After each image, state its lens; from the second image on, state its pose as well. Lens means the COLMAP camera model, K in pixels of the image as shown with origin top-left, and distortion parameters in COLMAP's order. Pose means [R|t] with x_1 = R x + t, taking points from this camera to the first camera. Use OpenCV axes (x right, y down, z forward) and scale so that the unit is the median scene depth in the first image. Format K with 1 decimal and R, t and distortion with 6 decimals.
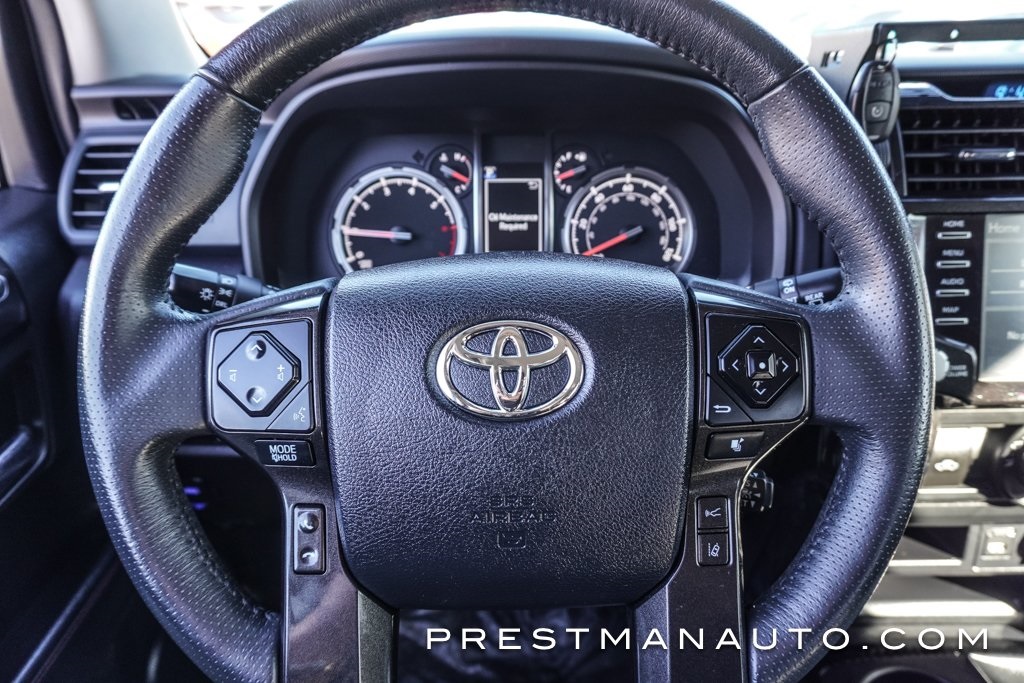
lens RADIAL K [[691.7, 0, 509.6], [0, 691.7, 338.3], [0, 0, 1]] dist [-0.032561, 0.021625]
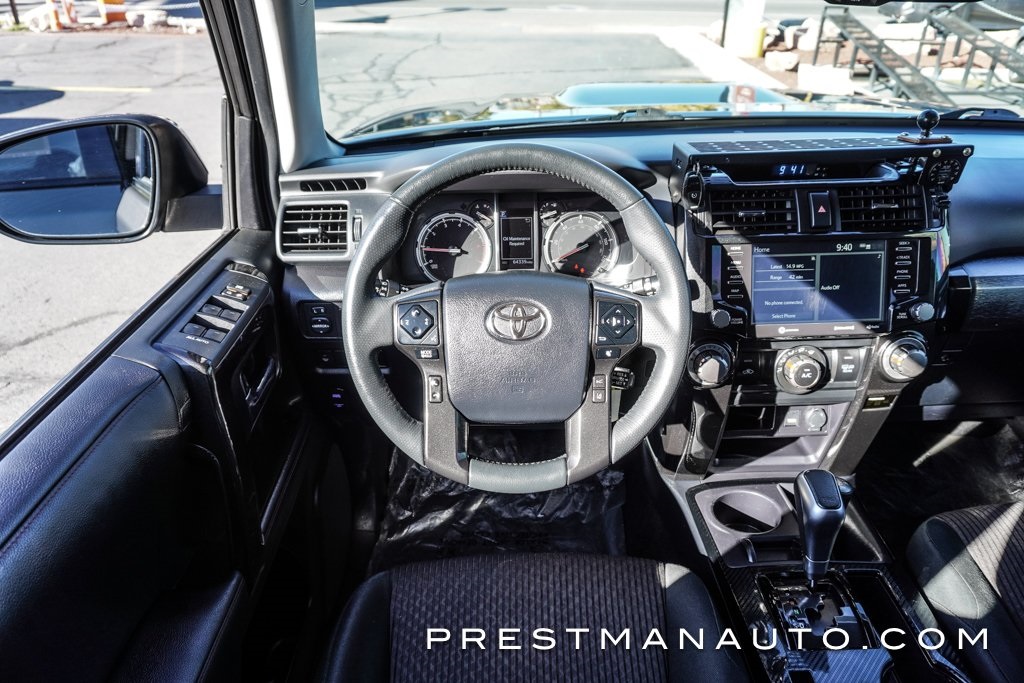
lens RADIAL K [[691.7, 0, 516.4], [0, 691.7, 341.6], [0, 0, 1]] dist [-0.032561, 0.021625]
pose [[0.999890, -0.012295, -0.008254, 0.016218], [0.012733, 0.998388, 0.055312, -0.010192], [0.007560, -0.055411, 0.998435, -0.813767]]
